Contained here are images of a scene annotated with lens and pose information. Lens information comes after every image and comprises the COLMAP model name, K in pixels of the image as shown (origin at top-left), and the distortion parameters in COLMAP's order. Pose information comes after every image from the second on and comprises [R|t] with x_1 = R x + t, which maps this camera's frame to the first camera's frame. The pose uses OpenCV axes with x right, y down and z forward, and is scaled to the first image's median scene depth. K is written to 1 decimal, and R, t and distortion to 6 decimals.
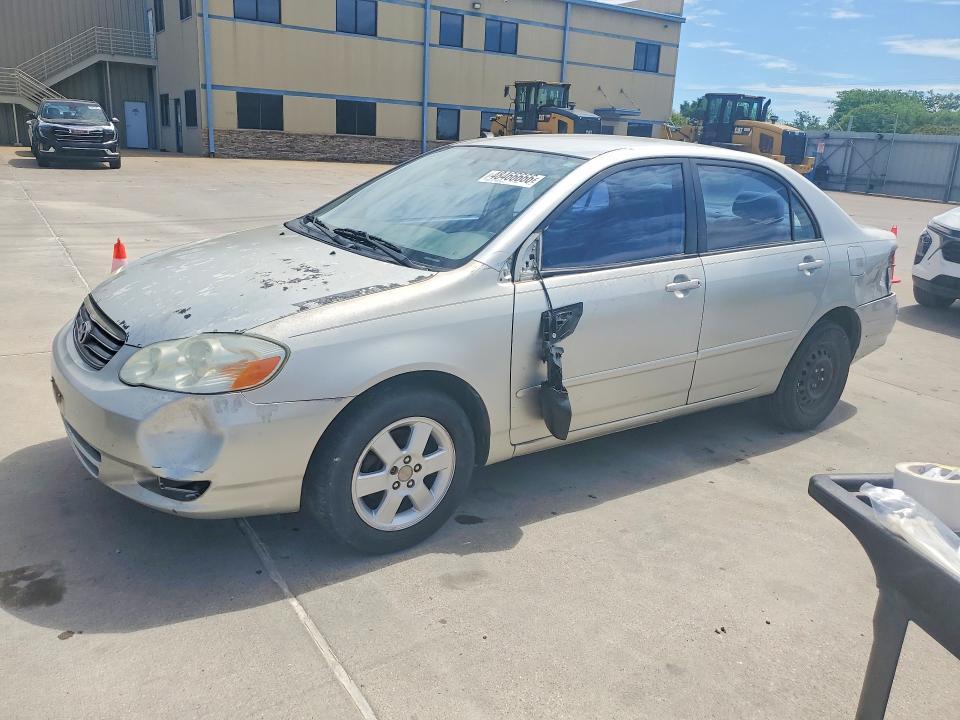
lens RADIAL K [[718.1, 0, 480.0], [0, 718.1, 360.0], [0, 0, 1]] dist [0.006051, 0.001607]
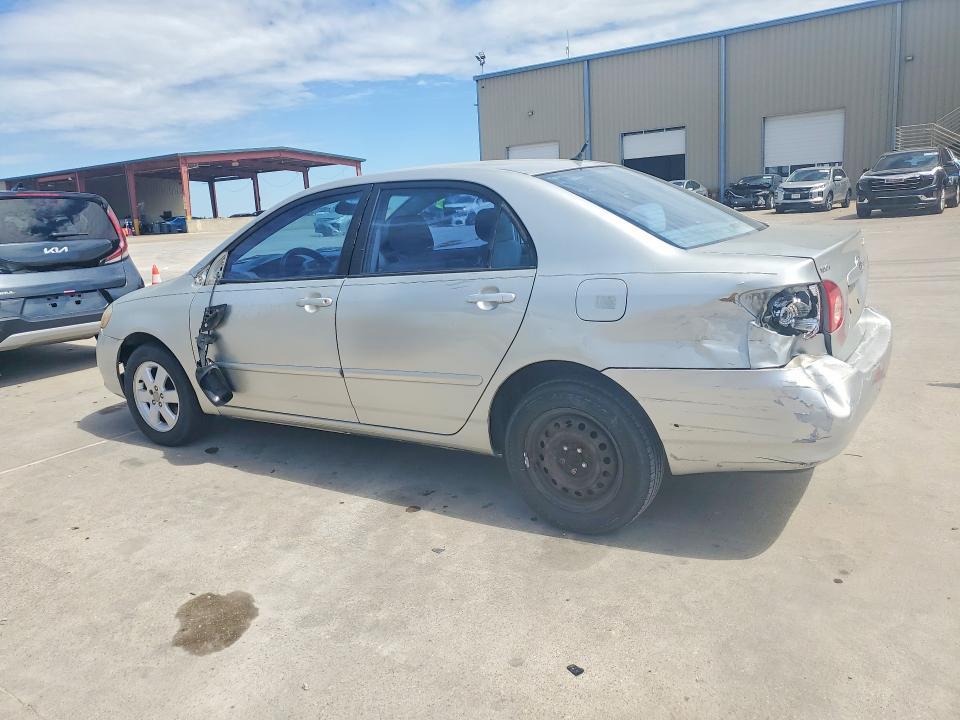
lens RADIAL K [[728.9, 0, 478.6], [0, 728.9, 377.1], [0, 0, 1]] dist [0.031087, -0.003317]
pose [[0.381994, 0.136223, -0.914070, 1.518890], [-0.183815, 0.980514, 0.069308, -0.123533], [0.905700, 0.141544, 0.399590, 0.875164]]
